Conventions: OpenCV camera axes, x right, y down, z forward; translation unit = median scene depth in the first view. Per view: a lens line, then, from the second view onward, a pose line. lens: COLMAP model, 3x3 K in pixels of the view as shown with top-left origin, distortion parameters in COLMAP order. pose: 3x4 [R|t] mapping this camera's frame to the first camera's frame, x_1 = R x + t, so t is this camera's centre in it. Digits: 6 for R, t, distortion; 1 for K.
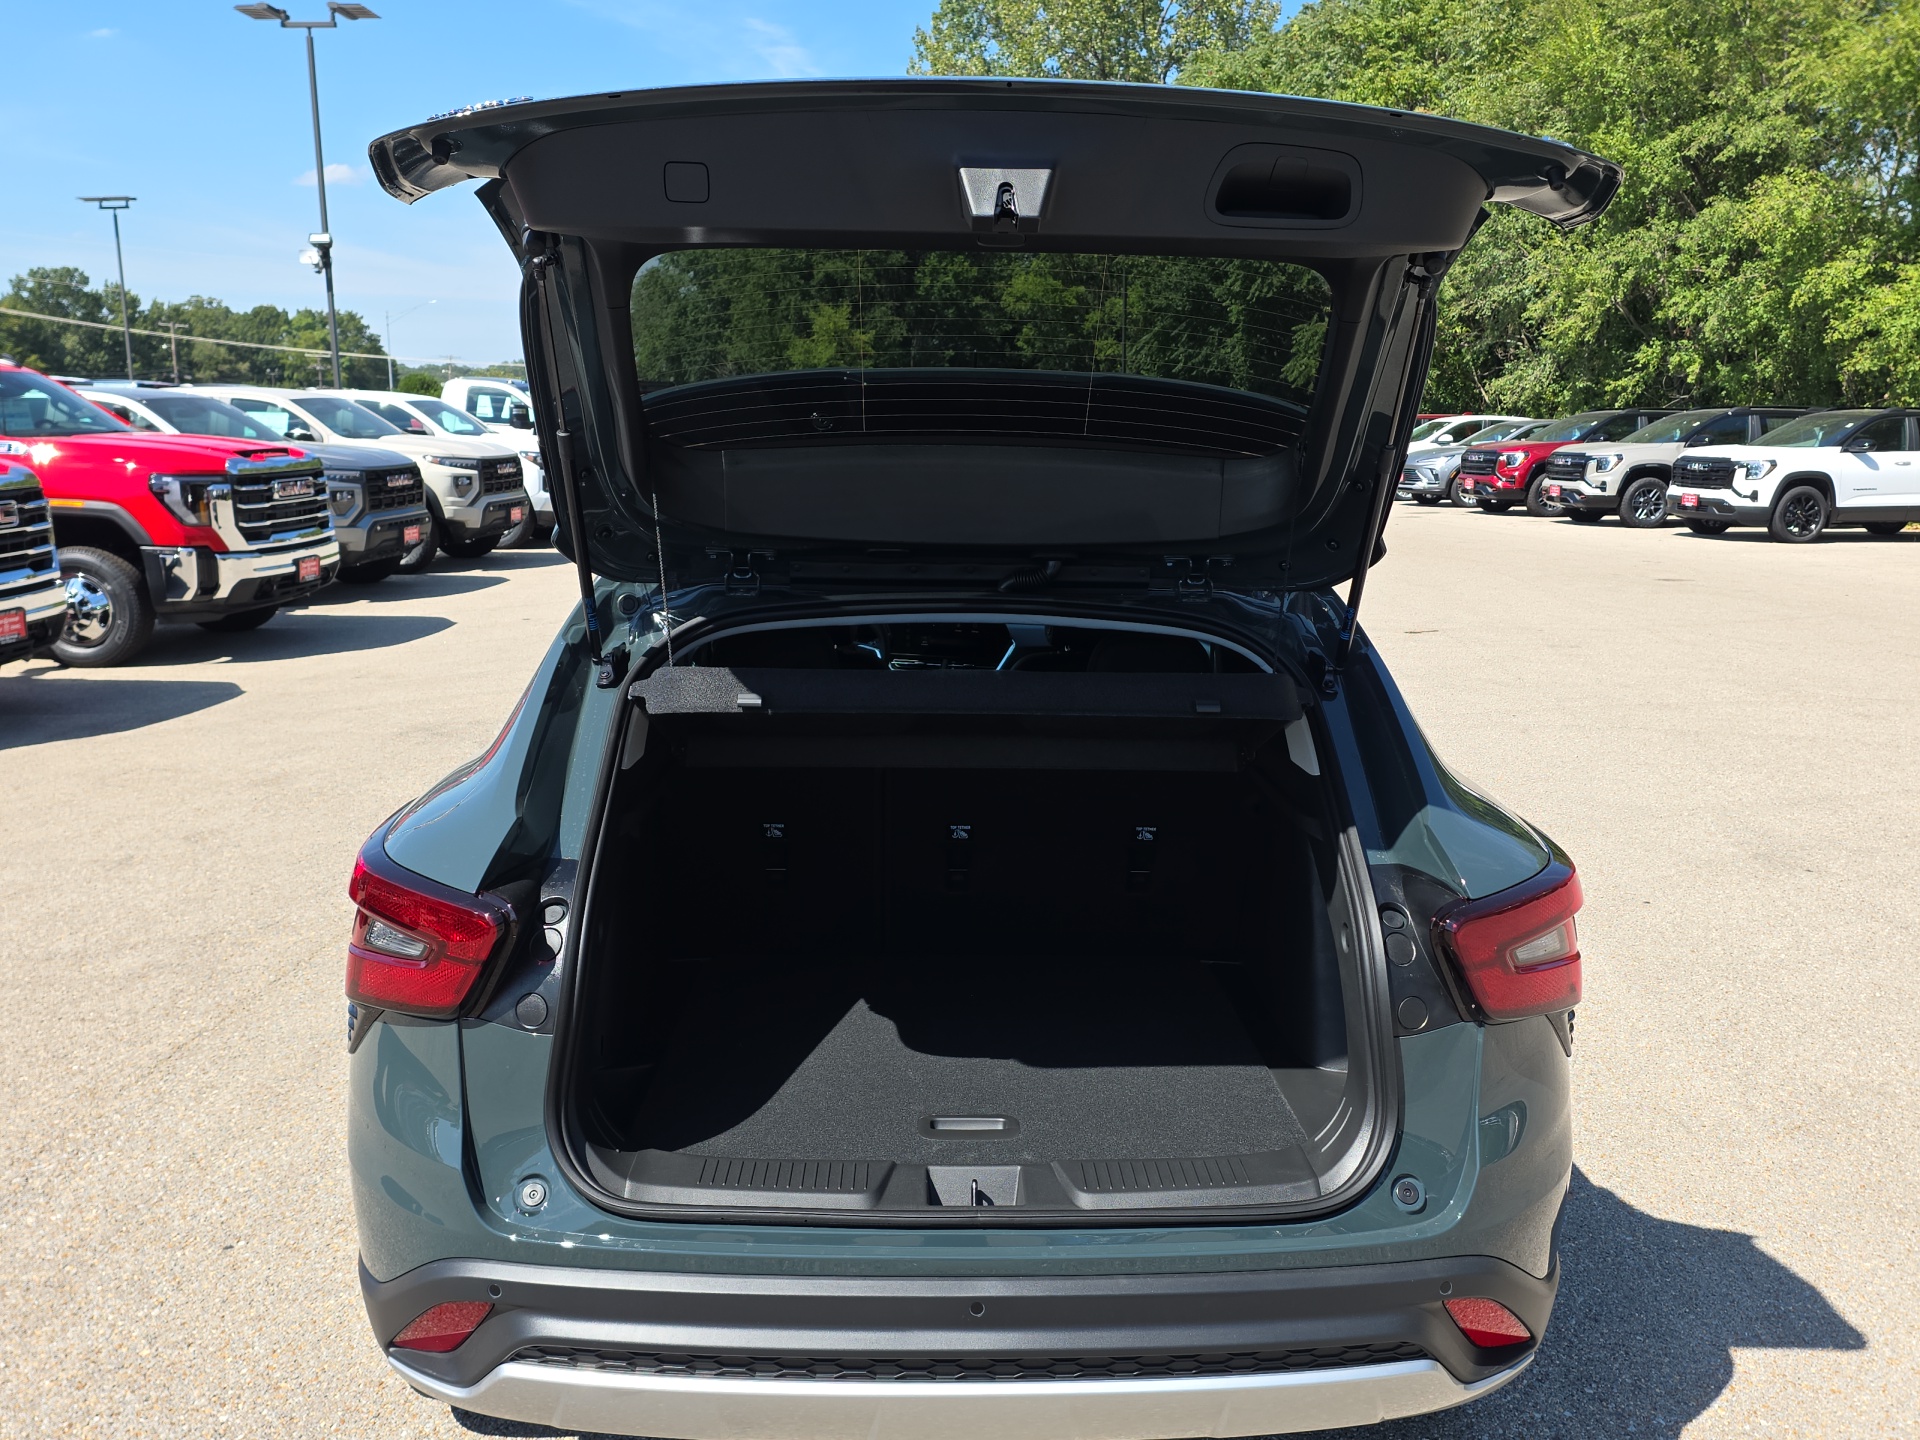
lens RADIAL K [[1594.9, 0, 969.0], [0, 1594.9, 716.5], [0, 0, 1]] dist [0.099428, -0.138327]
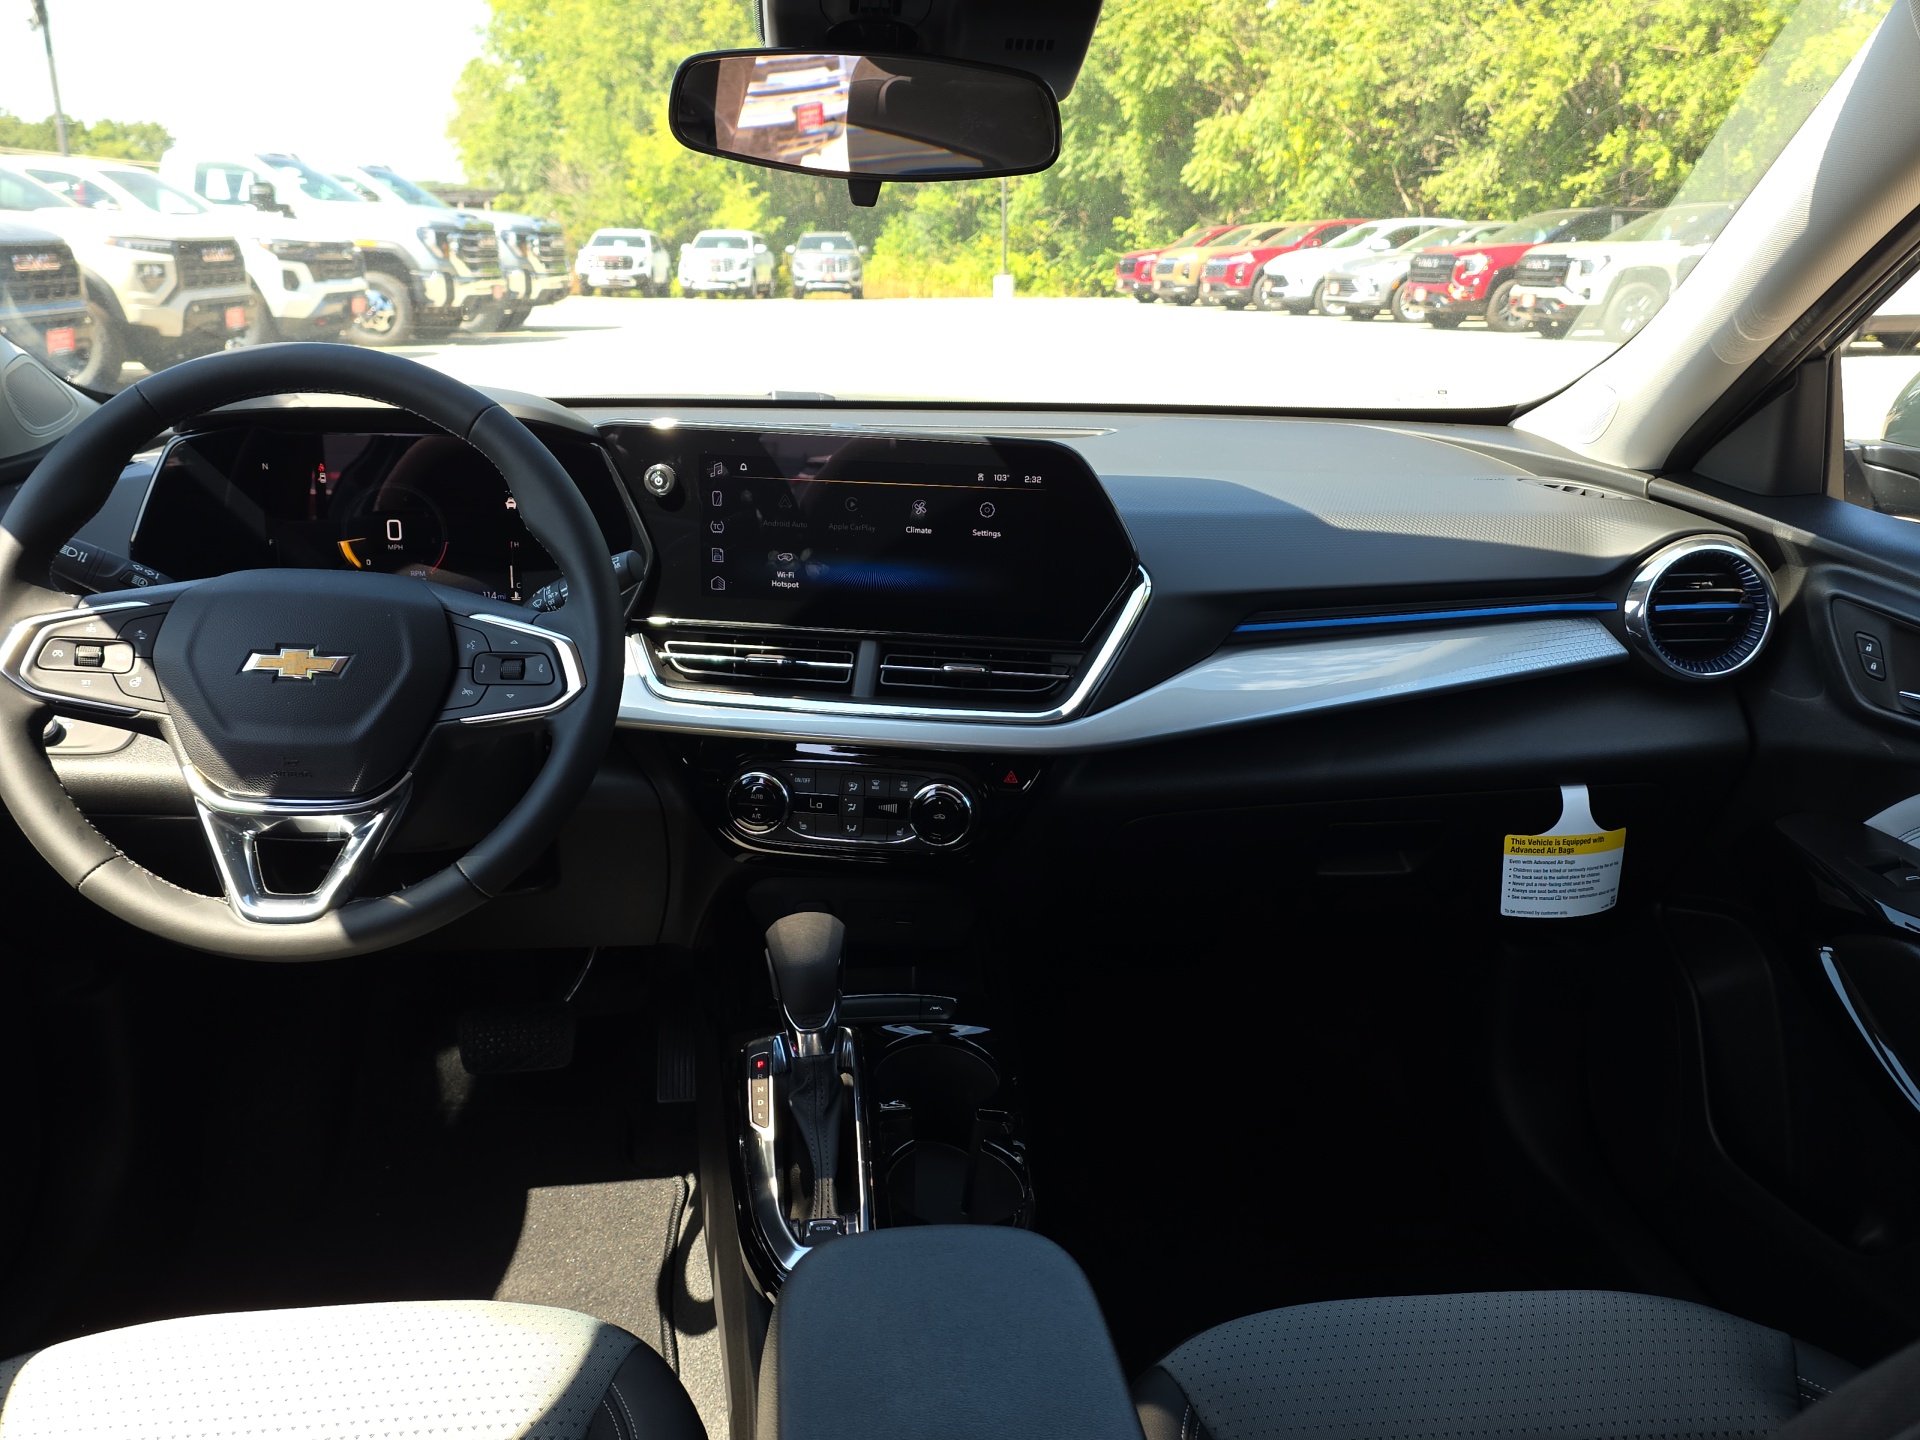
lens RADIAL K [[1572.2, 0, 959.9], [0, 1572.2, 731.6], [0, 0, 1]] dist [0.060450, -0.089594]
pose [[0.996921, -0.019071, 0.076061, -0.004098], [0.010396, 0.993556, 0.112864, -0.010100], [-0.077723, -0.111725, 0.990695, 0.155719]]
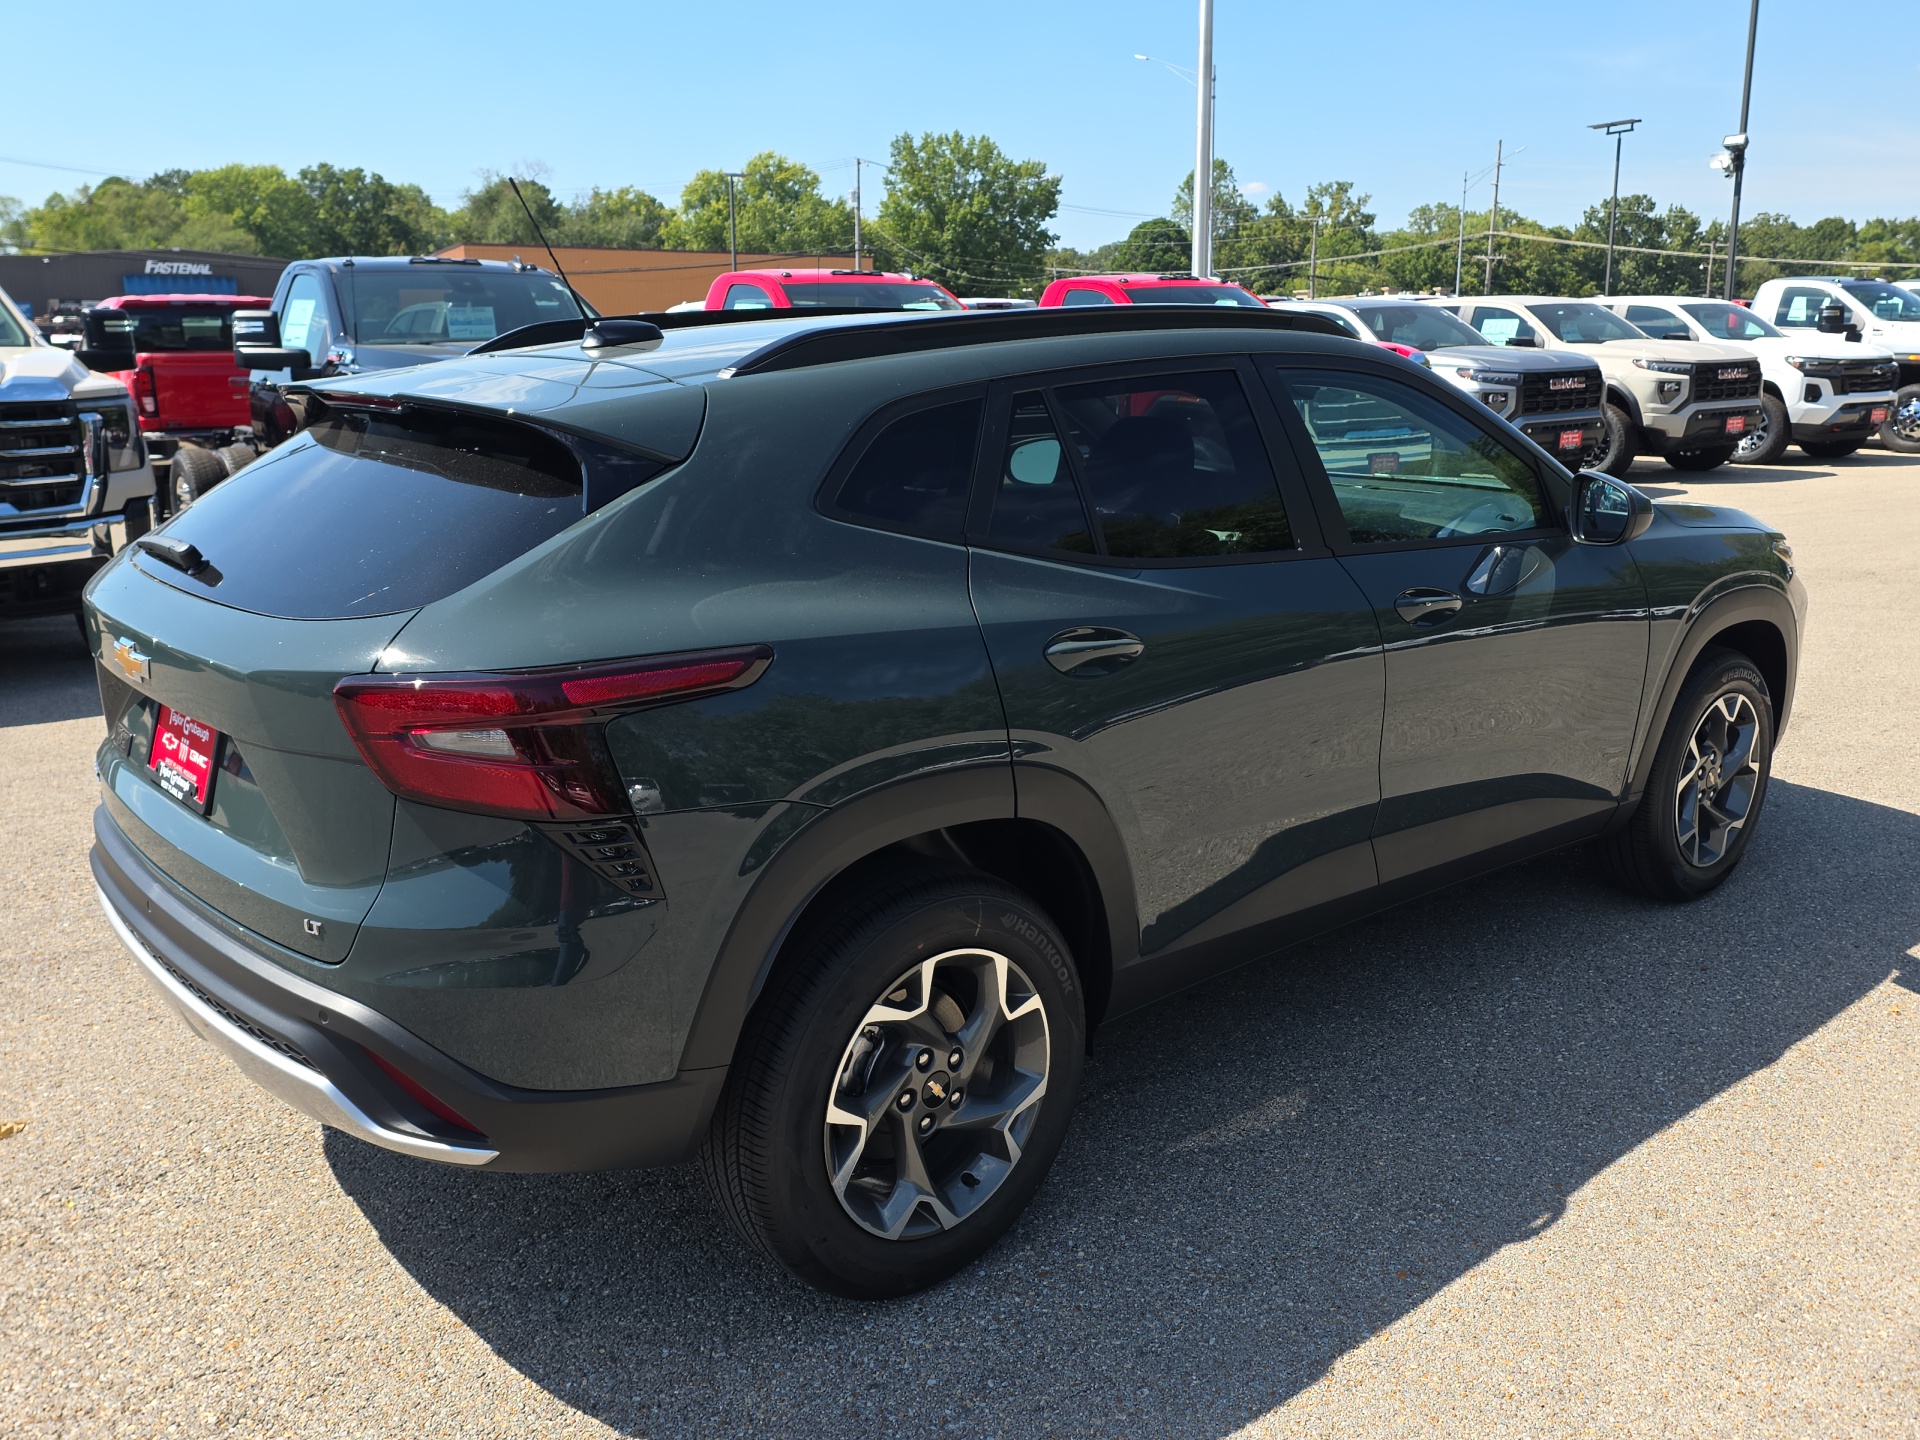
lens RADIAL K [[1600.8, 0, 968.7], [0, 1600.8, 718.9], [0, 0, 1]] dist [0.054219, -0.051899]
pose [[0.624746, 0.168669, -0.762393, 0.124270], [-0.132670, 0.985123, 0.109228, -0.002138], [0.769474, 0.032907, 0.637829, 0.057416]]
